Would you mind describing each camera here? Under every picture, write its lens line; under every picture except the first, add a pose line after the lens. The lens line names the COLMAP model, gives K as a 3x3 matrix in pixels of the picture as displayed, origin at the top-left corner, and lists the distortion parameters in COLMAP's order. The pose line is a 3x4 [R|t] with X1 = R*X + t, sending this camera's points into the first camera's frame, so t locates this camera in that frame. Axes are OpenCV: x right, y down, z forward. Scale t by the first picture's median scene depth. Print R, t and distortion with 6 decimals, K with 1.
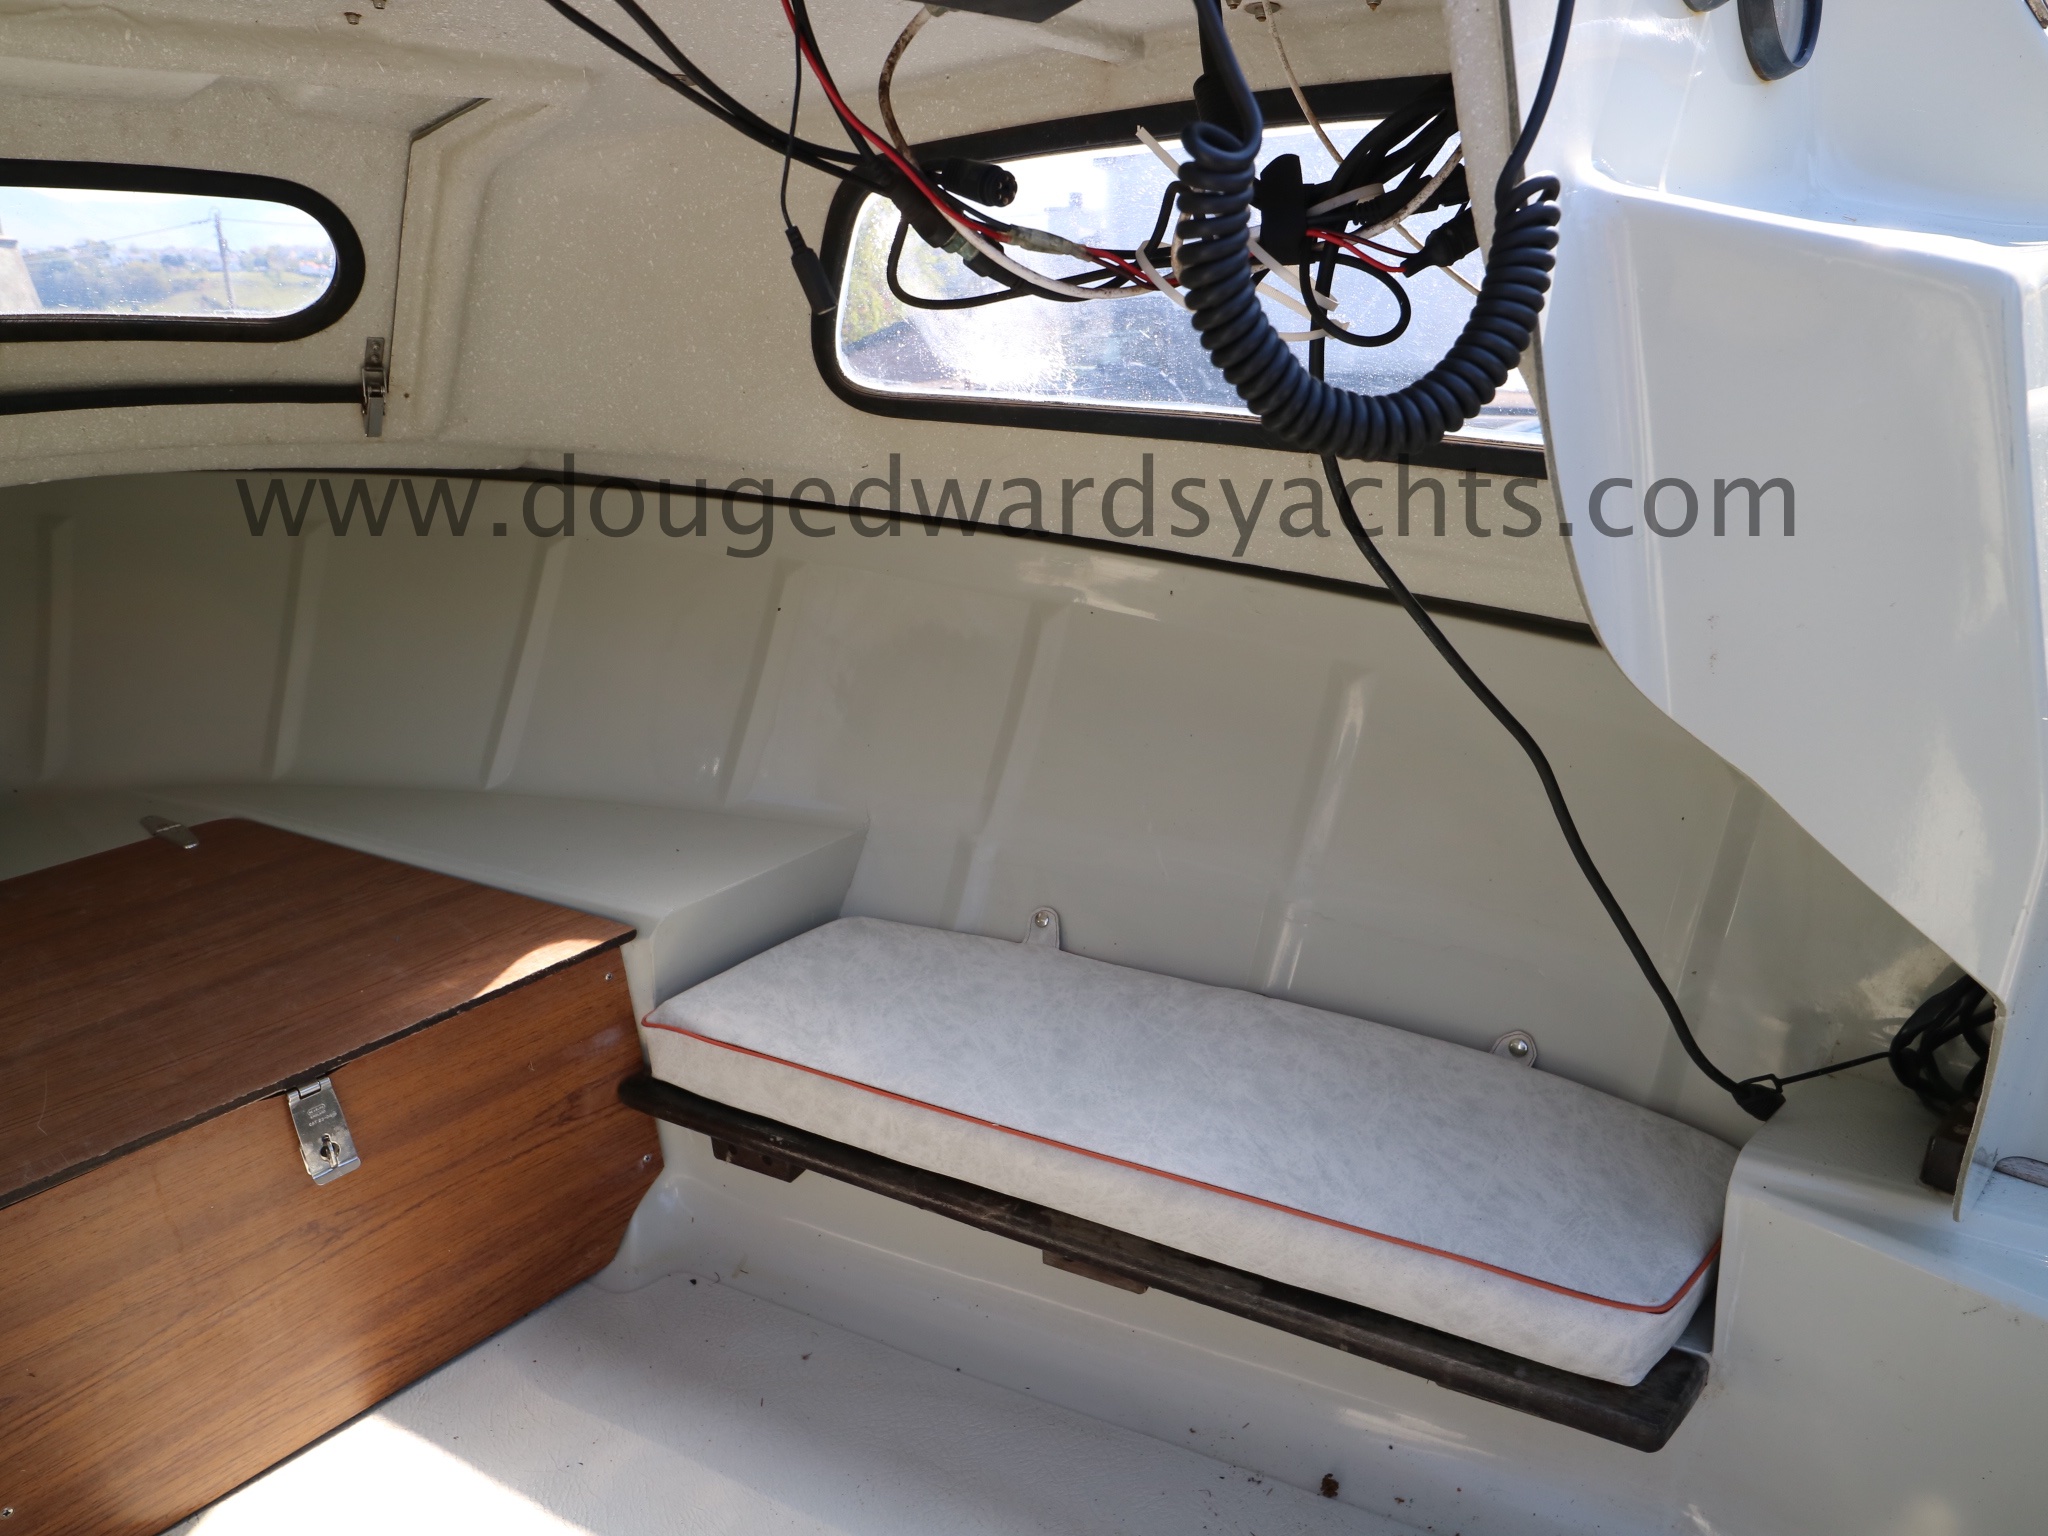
lens RADIAL K [[1380.7, 0, 1030.4], [0, 1380.7, 777.2], [0, 0, 1]] dist [-0.040801, 0.025107]
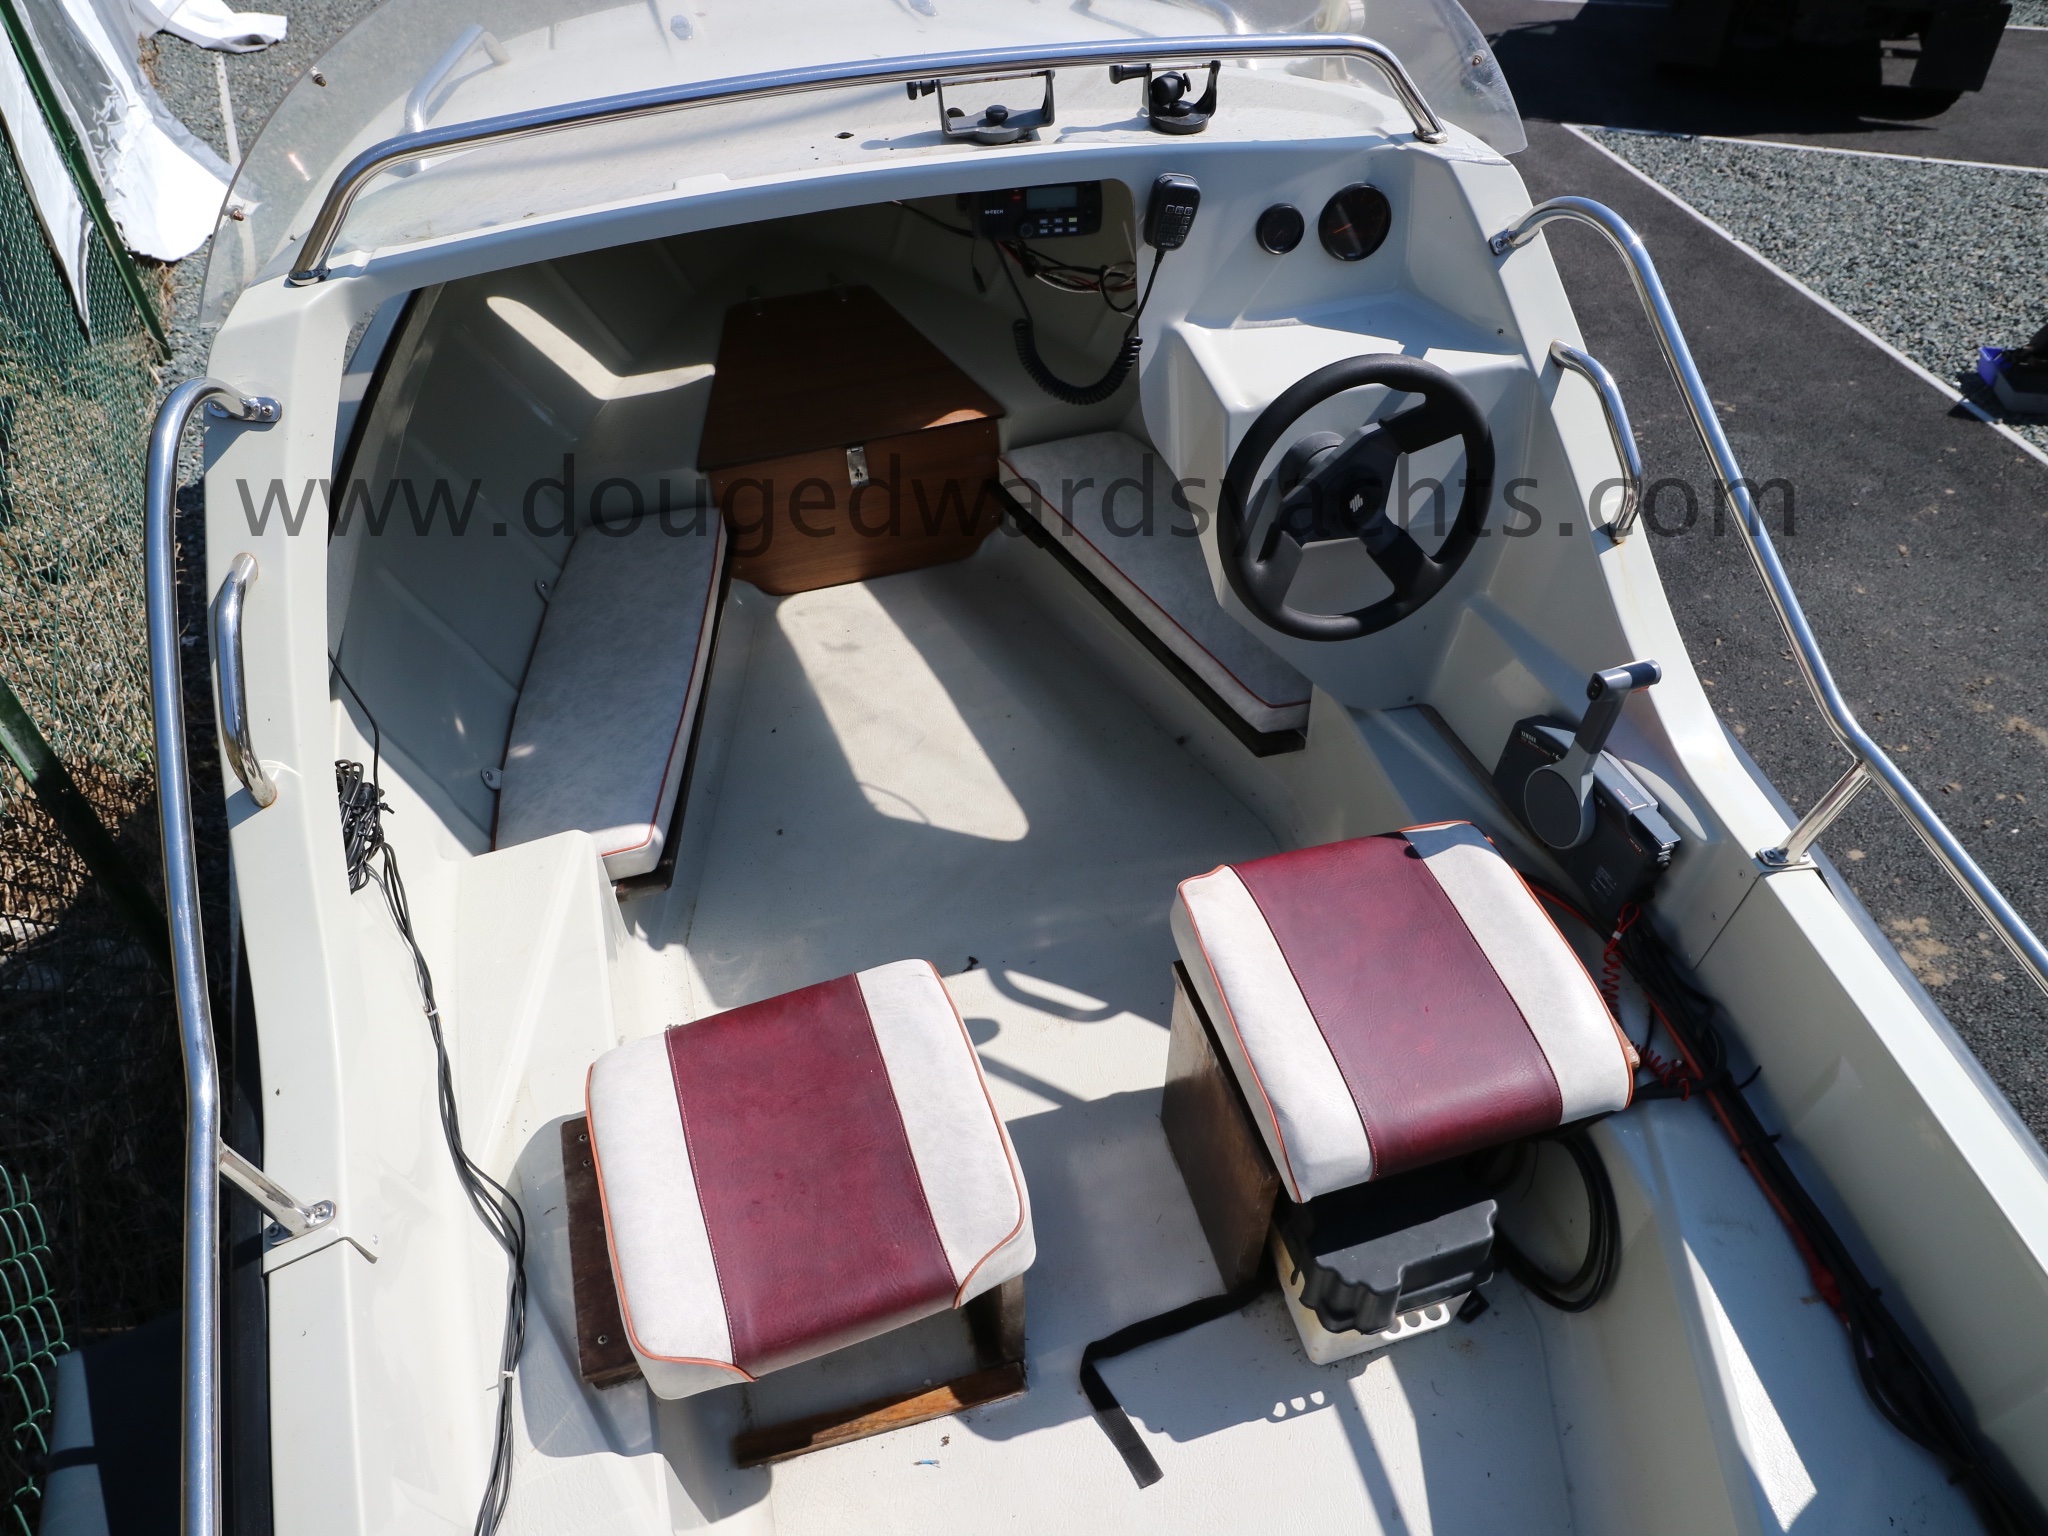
lens RADIAL K [[1354.1, 0, 1019.1], [0, 1354.1, 759.0], [0, 0, 1]] dist [-0.050020, 0.038333]
pose [[0.860080, 0.378271, -0.342306, 0.723455], [-0.195310, 0.864009, 0.464050, -0.445972], [0.471292, -0.332264, 0.816997, -0.969613]]
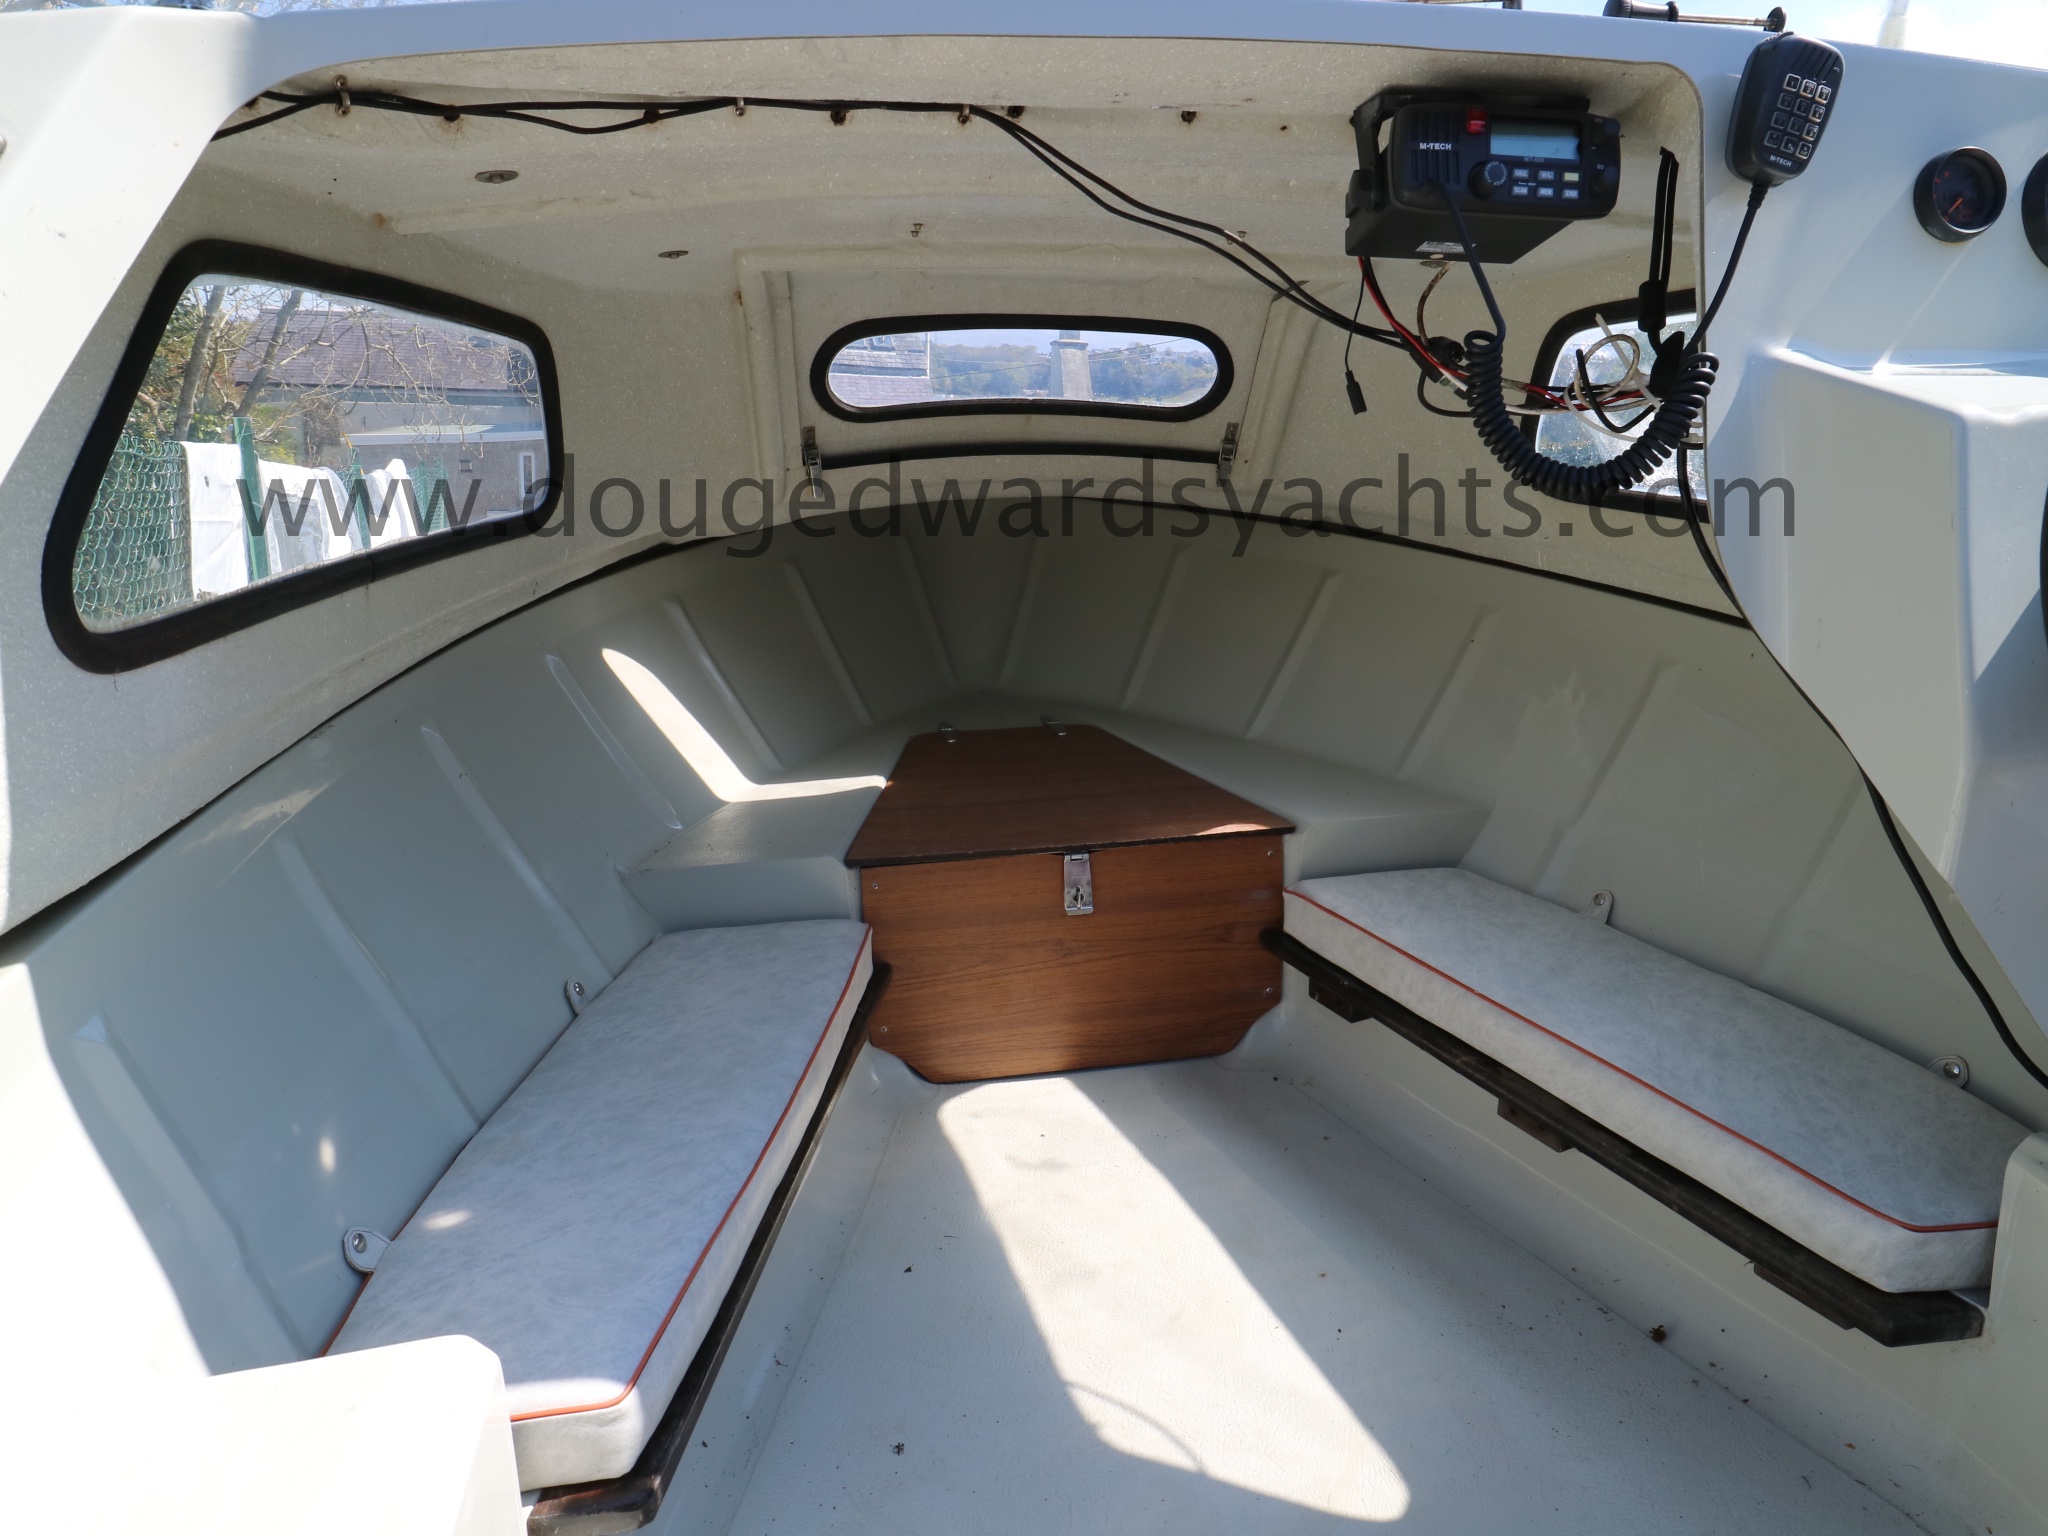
lens RADIAL K [[1353.0, 0, 1033.9], [0, 1353.0, 765.6], [0, 0, 1]] dist [-0.046631, 0.038816]
pose [[0.798011, 0.186640, -0.573013, 0.334721], [-0.229024, 0.973419, -0.001894, 0.127184], [0.557428, 0.132745, 0.819544, -0.373583]]
